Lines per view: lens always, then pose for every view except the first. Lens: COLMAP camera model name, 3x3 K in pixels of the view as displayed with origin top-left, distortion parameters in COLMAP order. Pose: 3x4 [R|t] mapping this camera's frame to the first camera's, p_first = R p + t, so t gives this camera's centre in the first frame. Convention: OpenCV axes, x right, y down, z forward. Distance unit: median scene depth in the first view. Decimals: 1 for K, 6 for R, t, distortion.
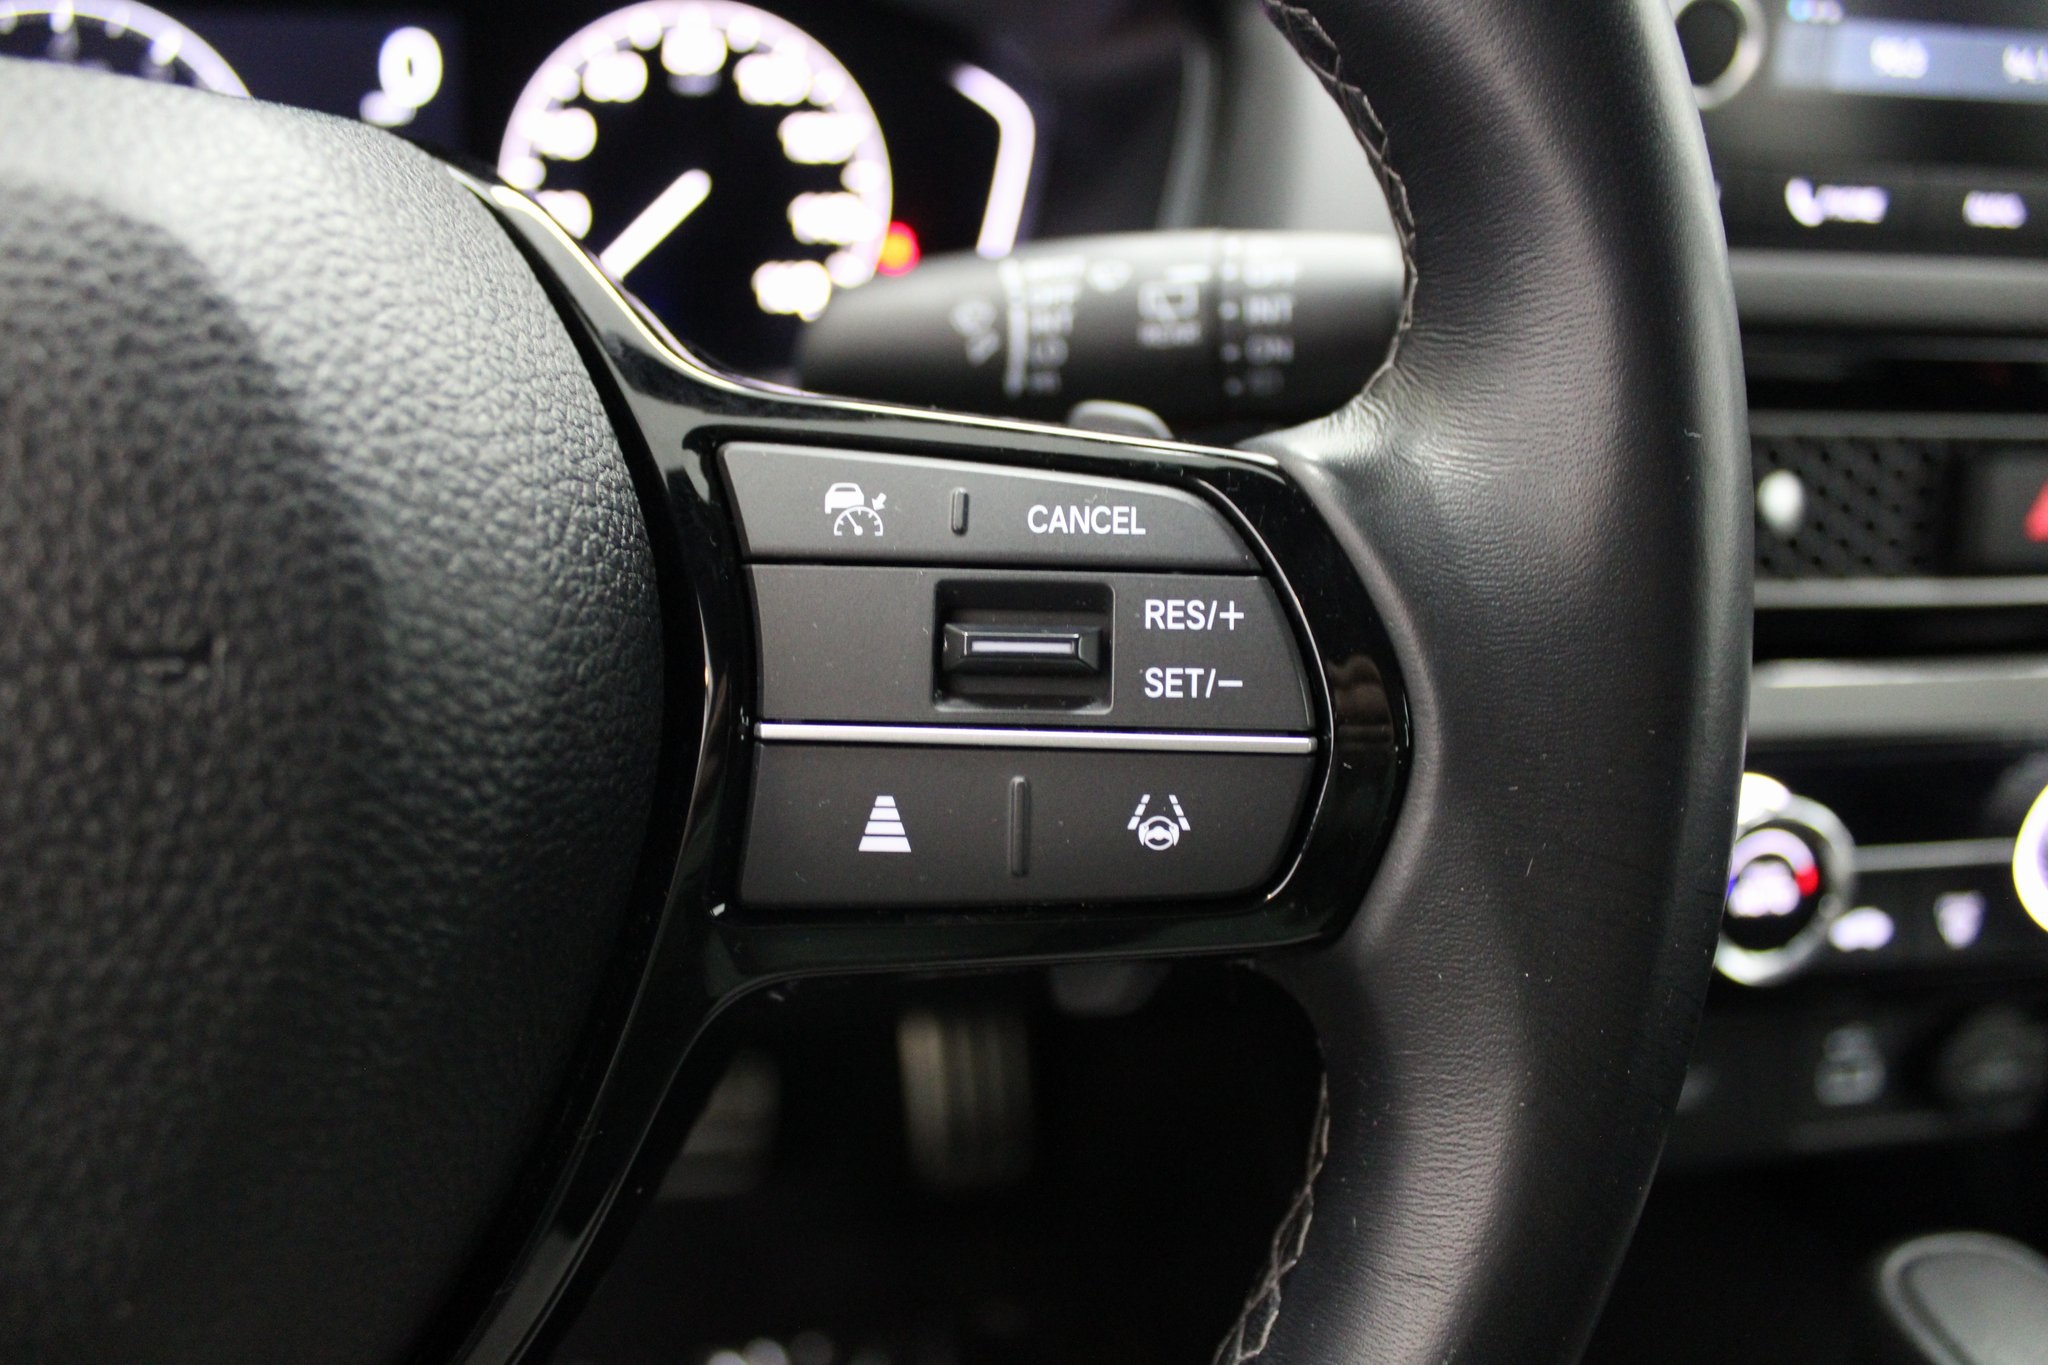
lens RADIAL K [[1655.5, 0, 975.3], [0, 1655.5, 684.4], [0, 0, 1]] dist [-0.159031, 0.082320]
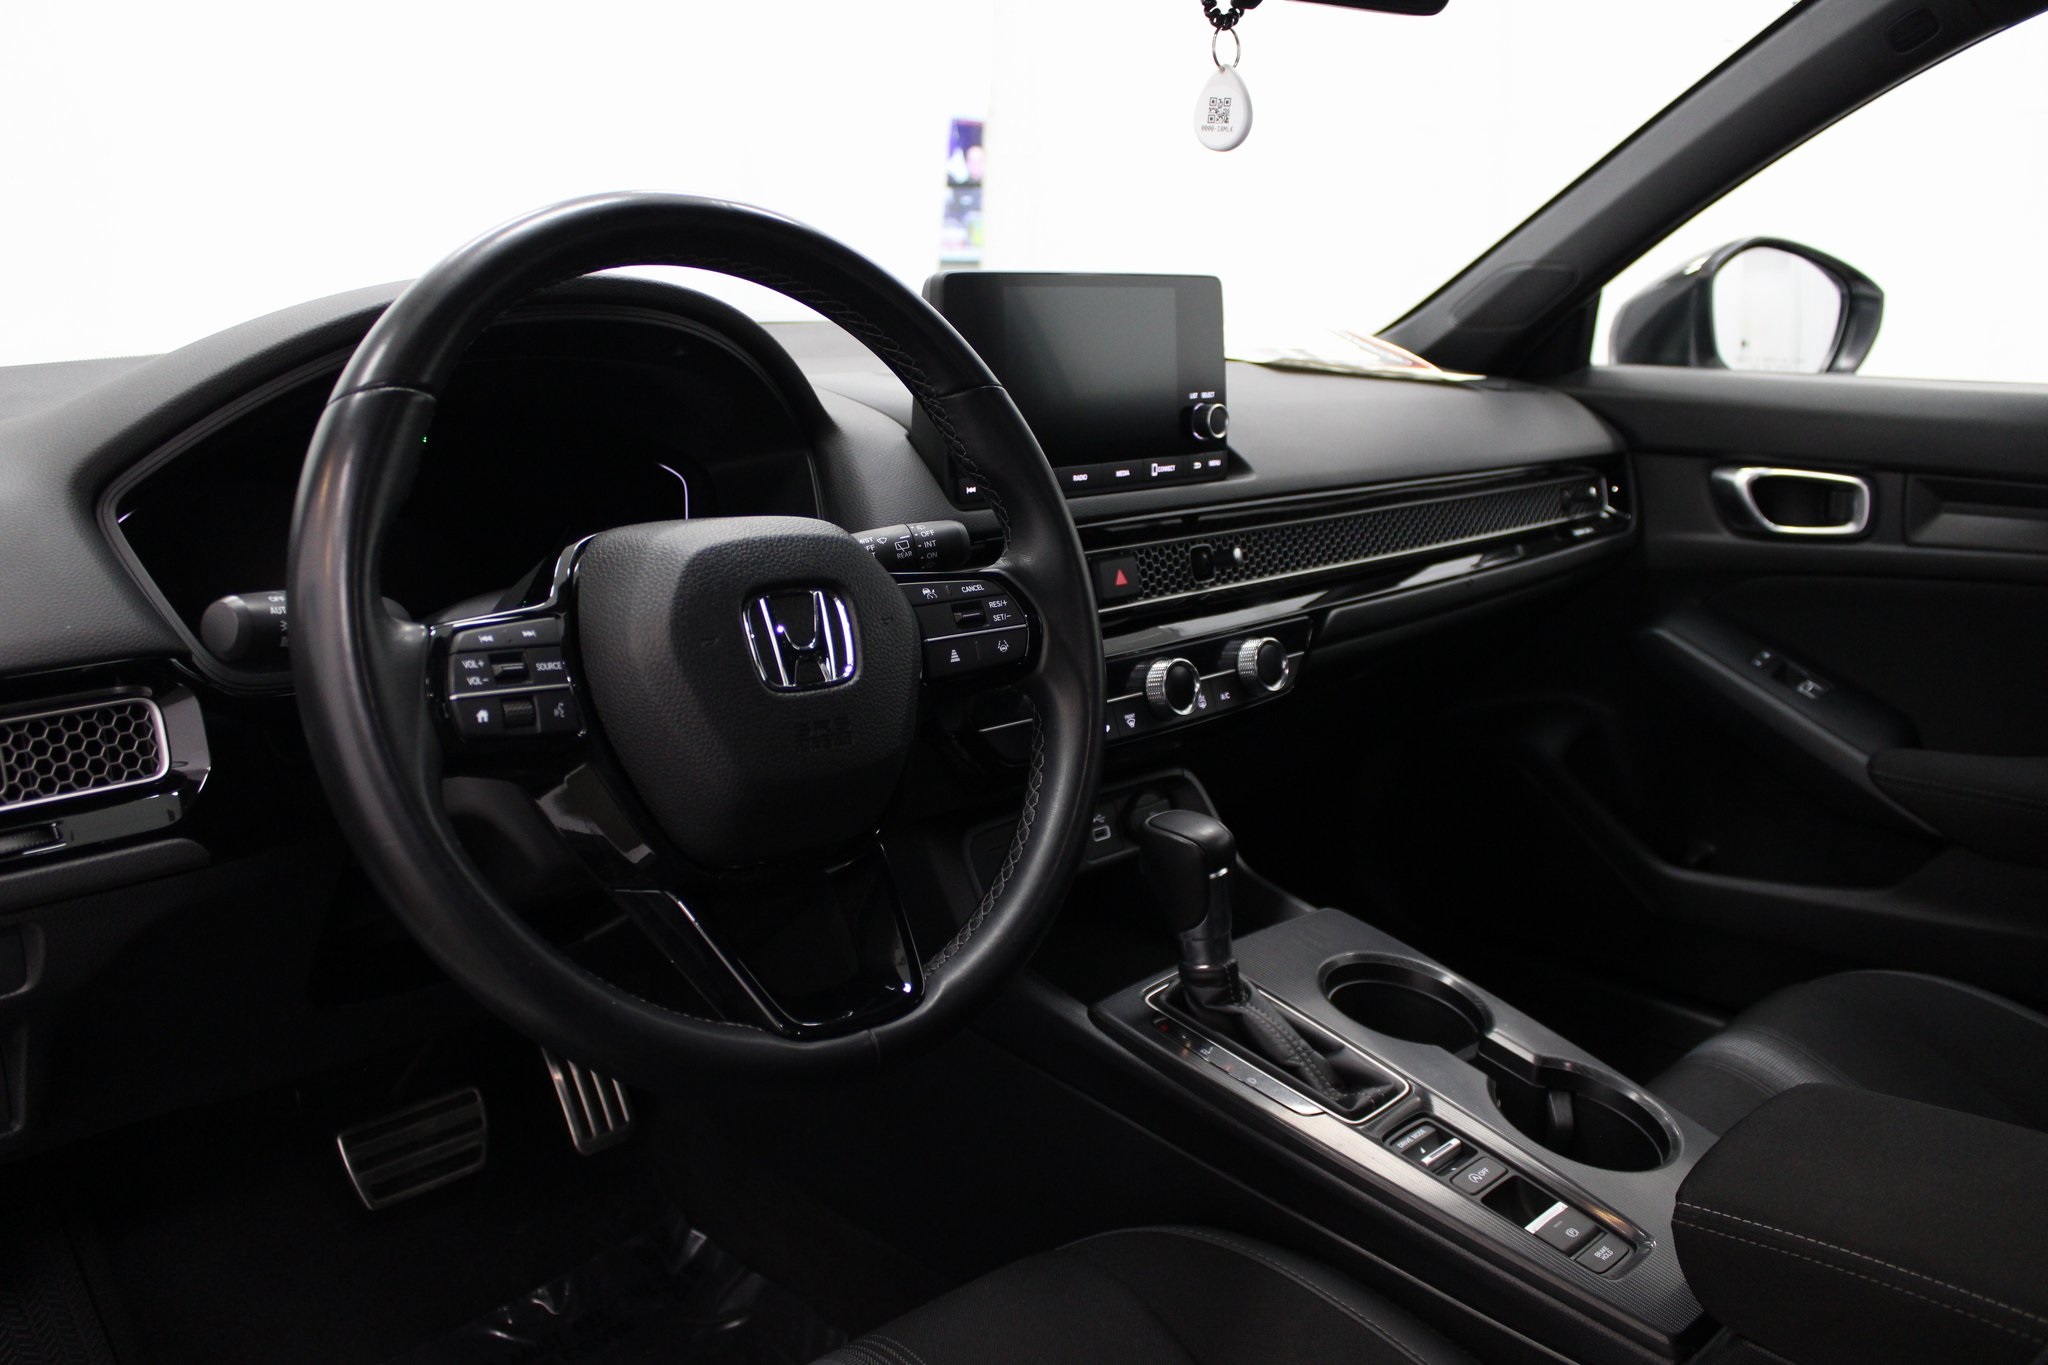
lens RADIAL K [[1655.5, 0, 1034.5], [0, 1655.5, 692.6], [0, 0, 1]] dist [-0.159031, 0.082320]
pose [[0.814089, -0.167036, 0.556199, -2.474637], [0.242226, 0.968120, -0.063794, 0.534680], [-0.527812, 0.186660, 0.828597, -2.965820]]
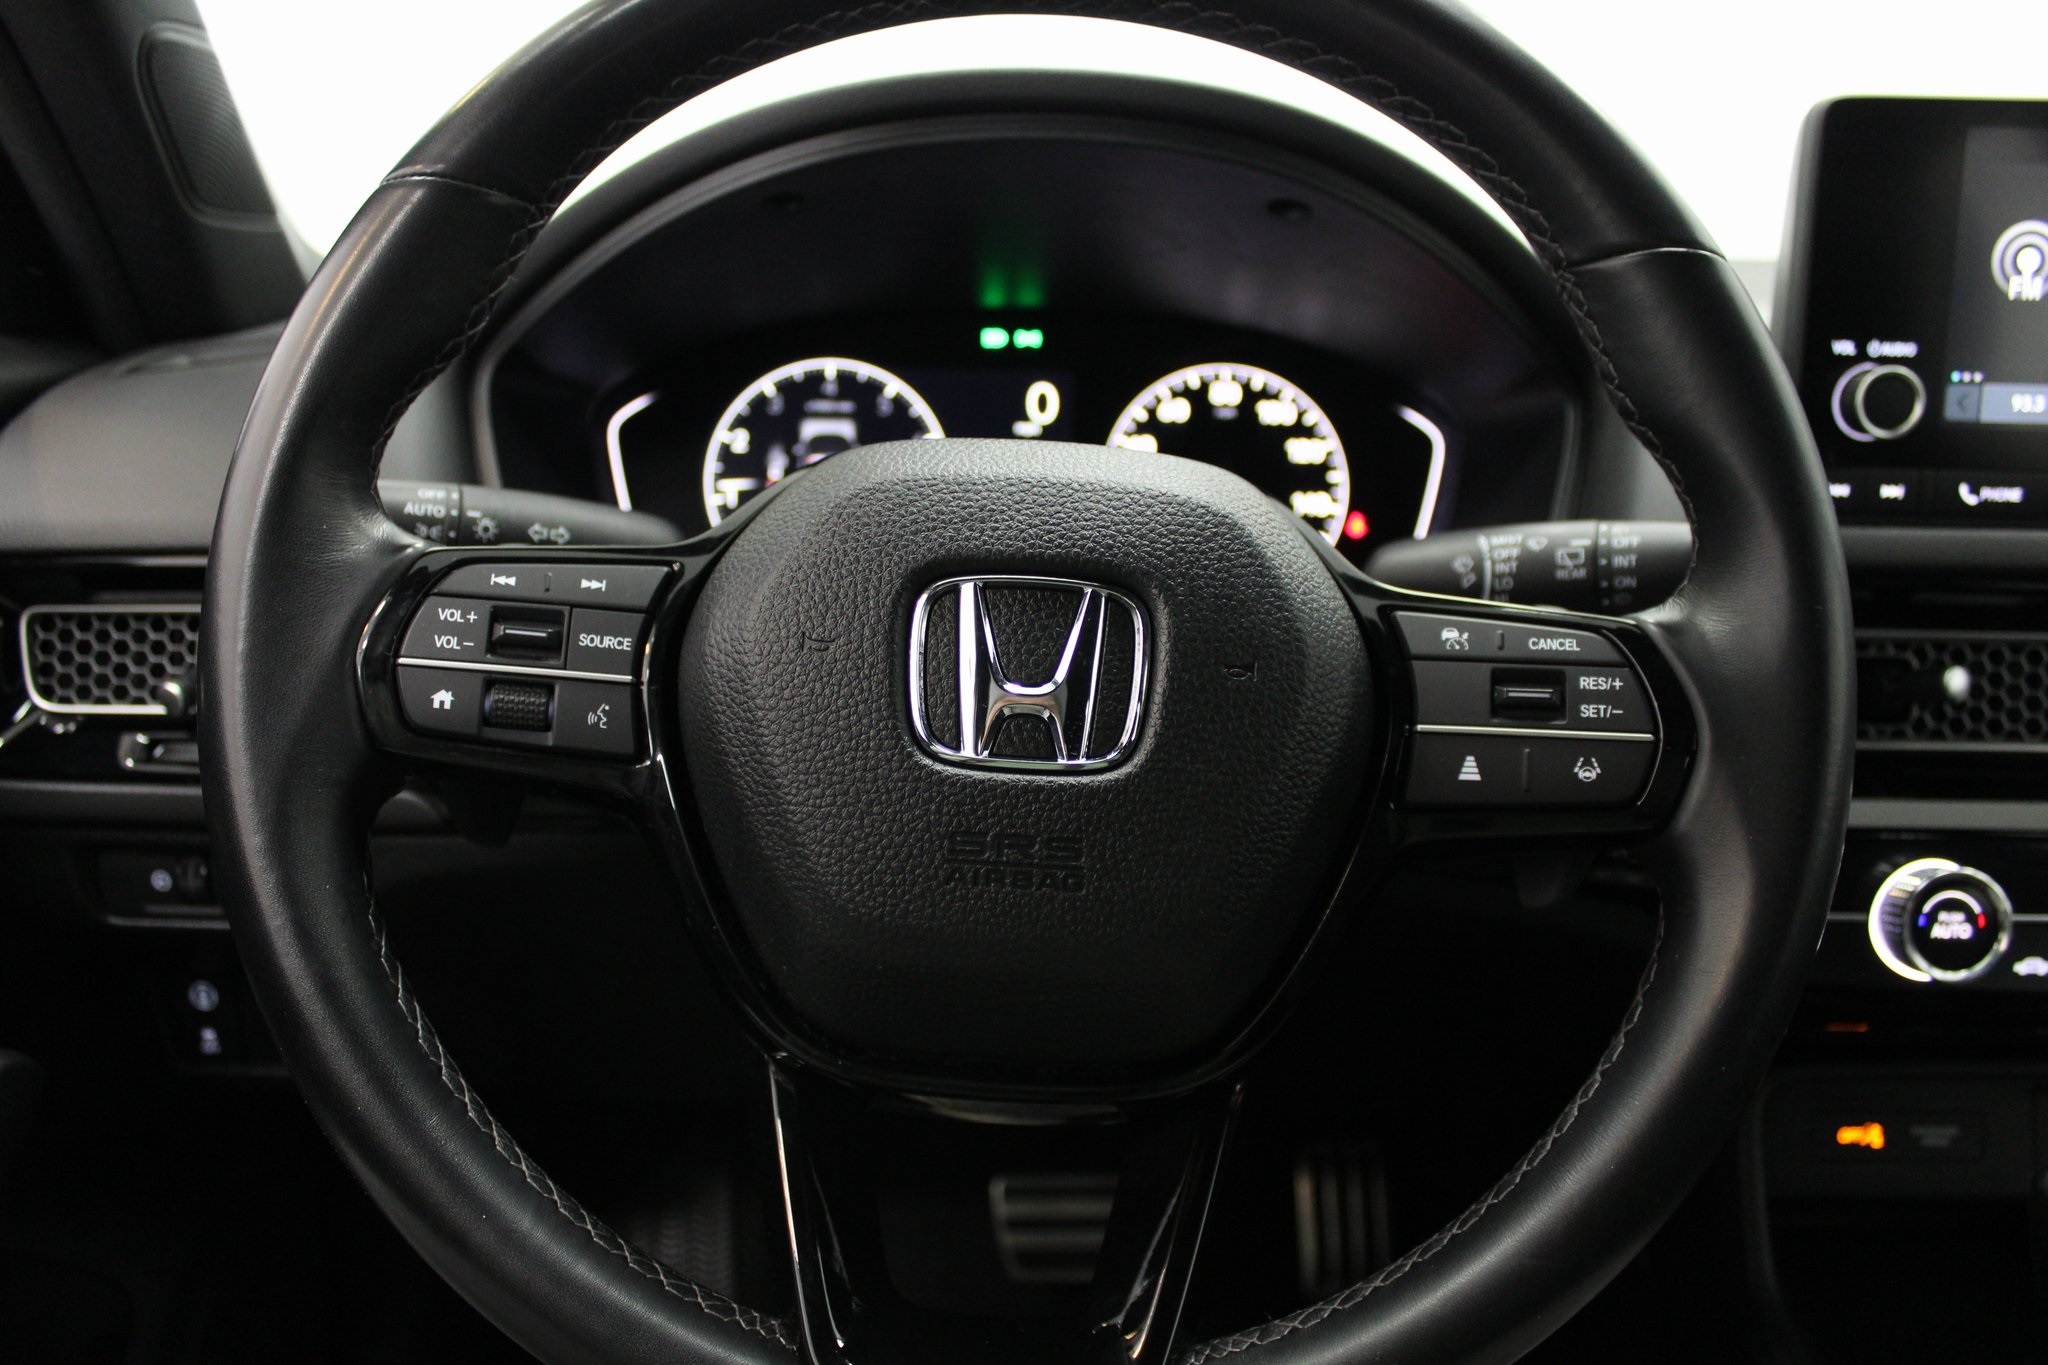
lens RADIAL K [[1655.5, 0, 1001.8], [0, 1655.5, 680.4], [0, 0, 1]] dist [-0.159031, 0.082320]
pose [[0.984859, 0.016364, -0.172582, -0.307750], [-0.044306, 0.986232, -0.159321, 0.356897], [0.167599, 0.164555, 0.972025, -1.383018]]
